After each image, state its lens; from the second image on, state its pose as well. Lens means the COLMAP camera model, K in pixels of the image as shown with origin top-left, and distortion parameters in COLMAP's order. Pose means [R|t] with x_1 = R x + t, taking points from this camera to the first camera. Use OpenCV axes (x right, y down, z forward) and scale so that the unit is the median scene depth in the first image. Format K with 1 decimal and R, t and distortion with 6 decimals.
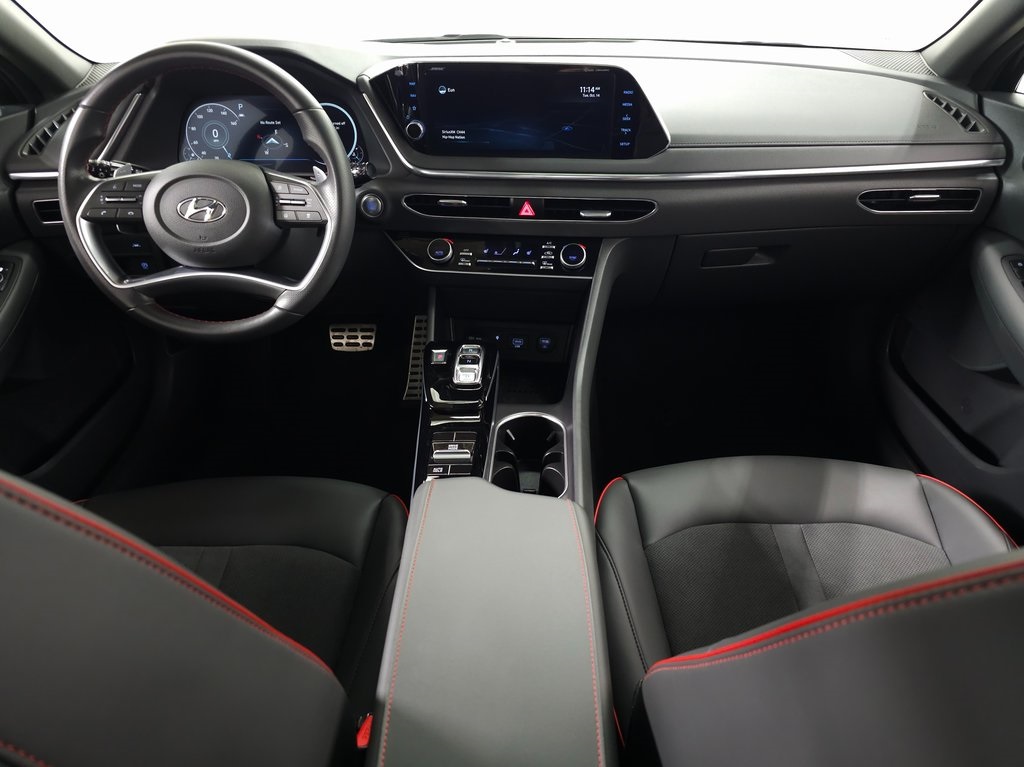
lens RADIAL K [[681.2, 0, 515.2], [0, 681.2, 389.8], [0, 0, 1]] dist [0.043485, -0.048375]
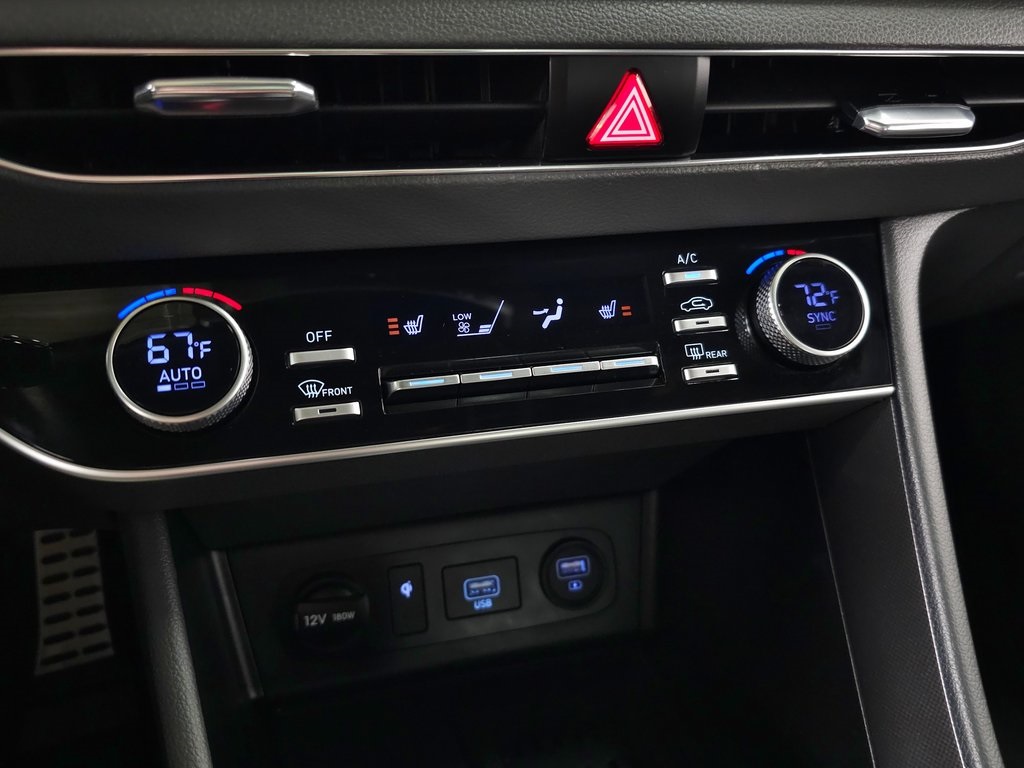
lens RADIAL K [[846.7, 0, 512.0], [0, 846.7, 384.0], [0, 0, 1]] dist [-0.002070, -0.011952]
pose [[0.915774, -0.160314, 0.368318, -0.119585], [0.142887, 0.986946, 0.074307, -0.212695], [-0.375422, -0.015420, 0.926726, 0.794791]]
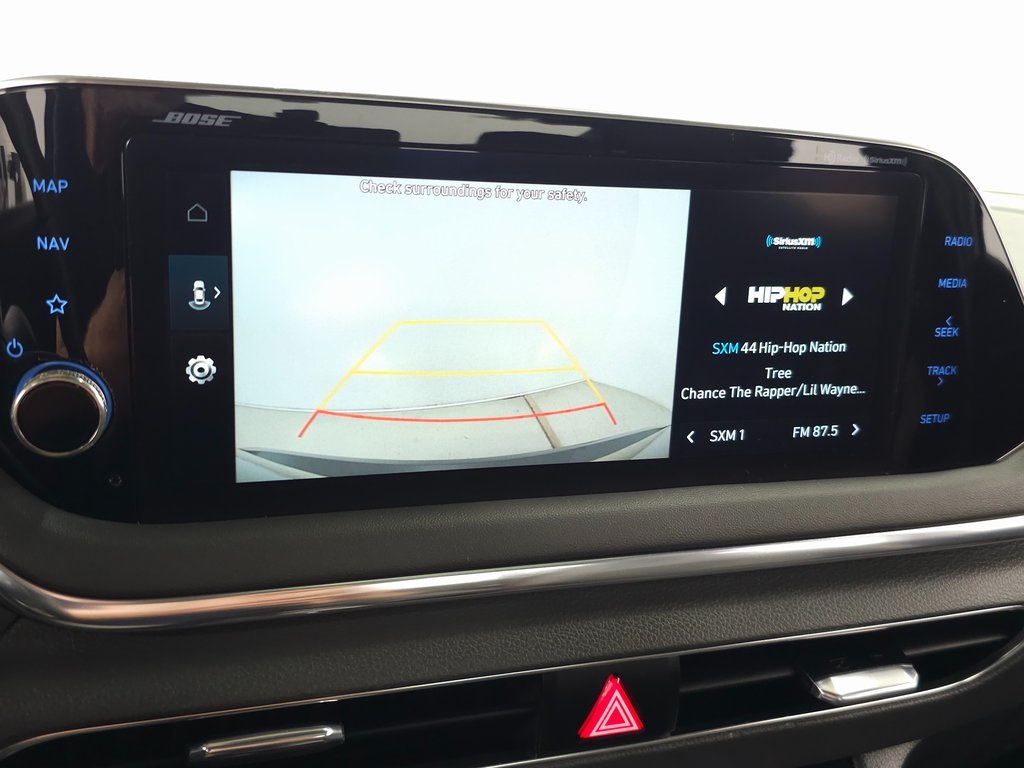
lens RADIAL K [[931.8, 0, 511.5], [0, 931.8, 377.7], [0, 0, 1]] dist [0.019005, -0.010111]
pose [[0.898067, -0.044765, 0.437575, -0.146259], [0.177304, 0.947248, -0.266990, -0.295959], [-0.402540, 0.317359, 0.858630, 0.723275]]
